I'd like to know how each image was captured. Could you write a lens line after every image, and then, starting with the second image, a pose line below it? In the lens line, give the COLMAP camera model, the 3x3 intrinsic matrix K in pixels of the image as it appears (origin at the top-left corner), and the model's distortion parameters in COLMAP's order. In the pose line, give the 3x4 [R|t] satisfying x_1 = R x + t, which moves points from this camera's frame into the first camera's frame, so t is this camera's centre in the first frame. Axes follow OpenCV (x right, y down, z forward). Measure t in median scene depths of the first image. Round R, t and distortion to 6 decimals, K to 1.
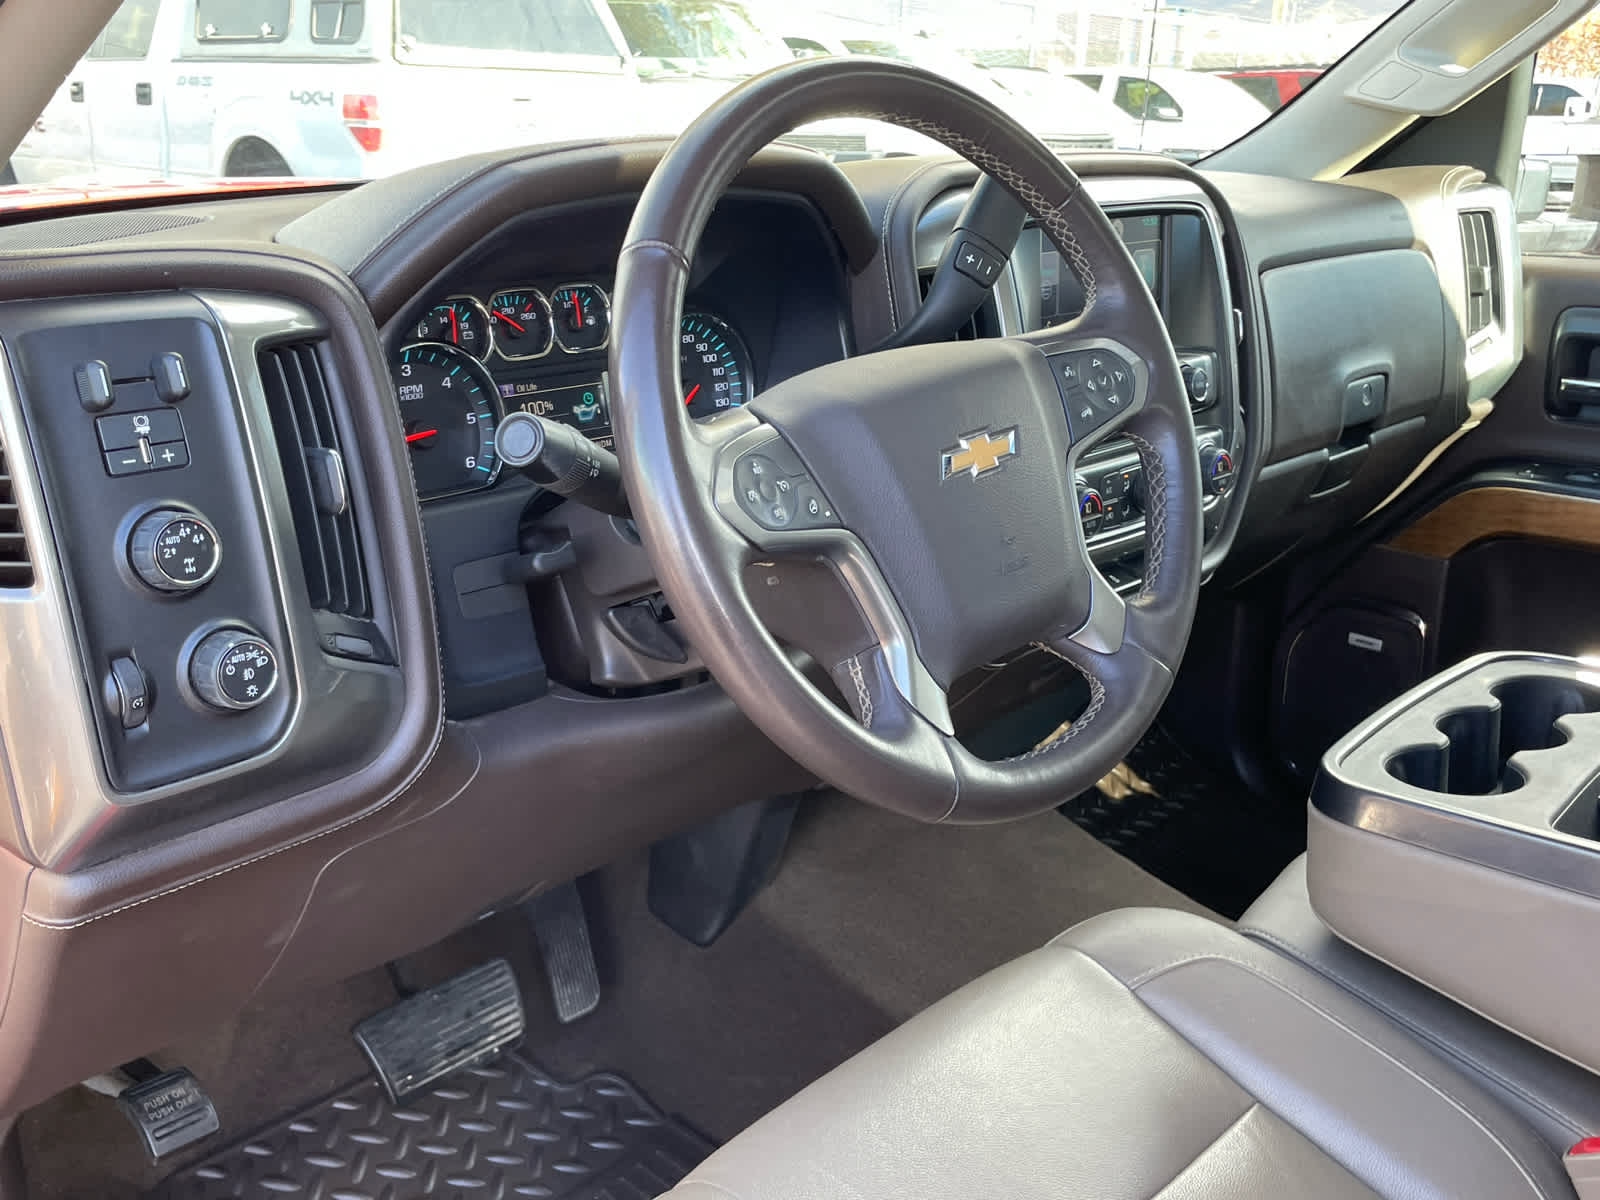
lens RADIAL K [[1529.3, 0, 791.4], [0, 1529.3, 634.1], [0, 0, 1]] dist [0.060069, 0.000000]
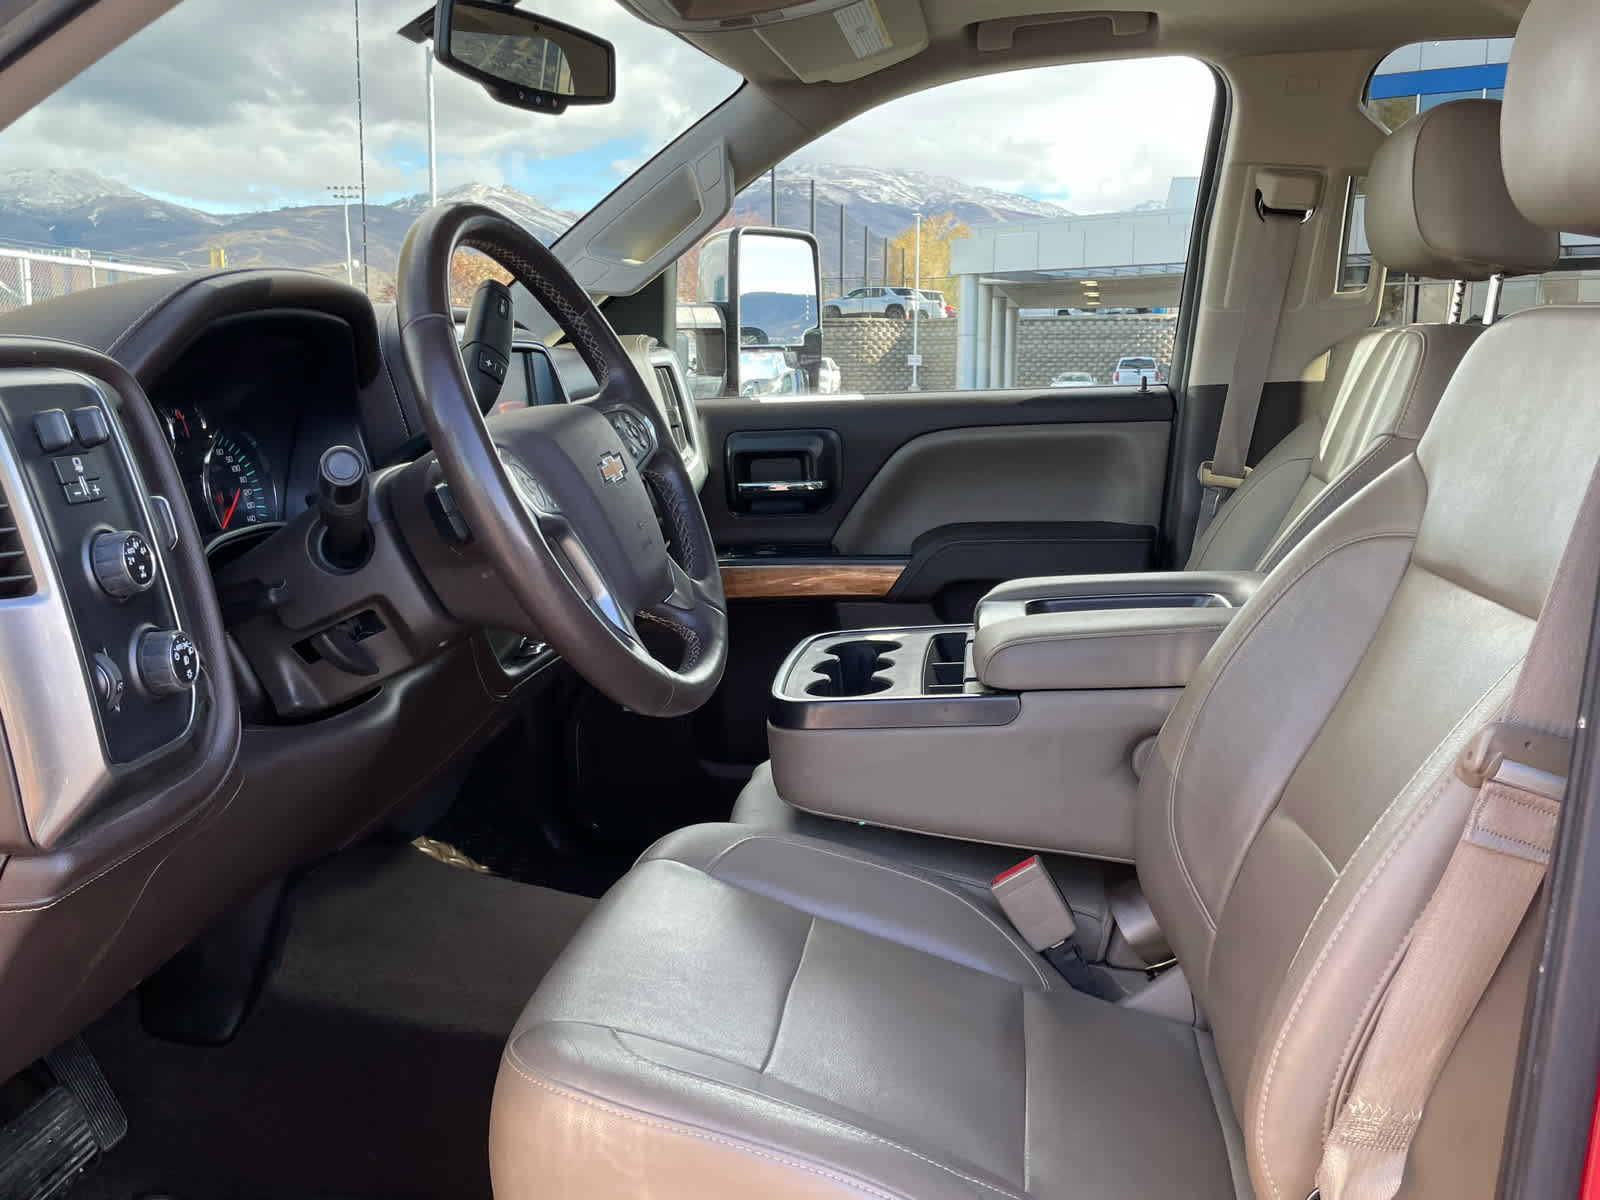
lens RADIAL K [[1570.6, 0, 767.4], [0, 1570.6, 660.9], [0, 0, 1]] dist [0.051228, 0.000000]
pose [[0.812228, -0.138377, 0.566690, -0.430314], [0.214031, 0.974399, -0.068834, 0.132311], [-0.542657, 0.177198, 0.821051, -0.178970]]
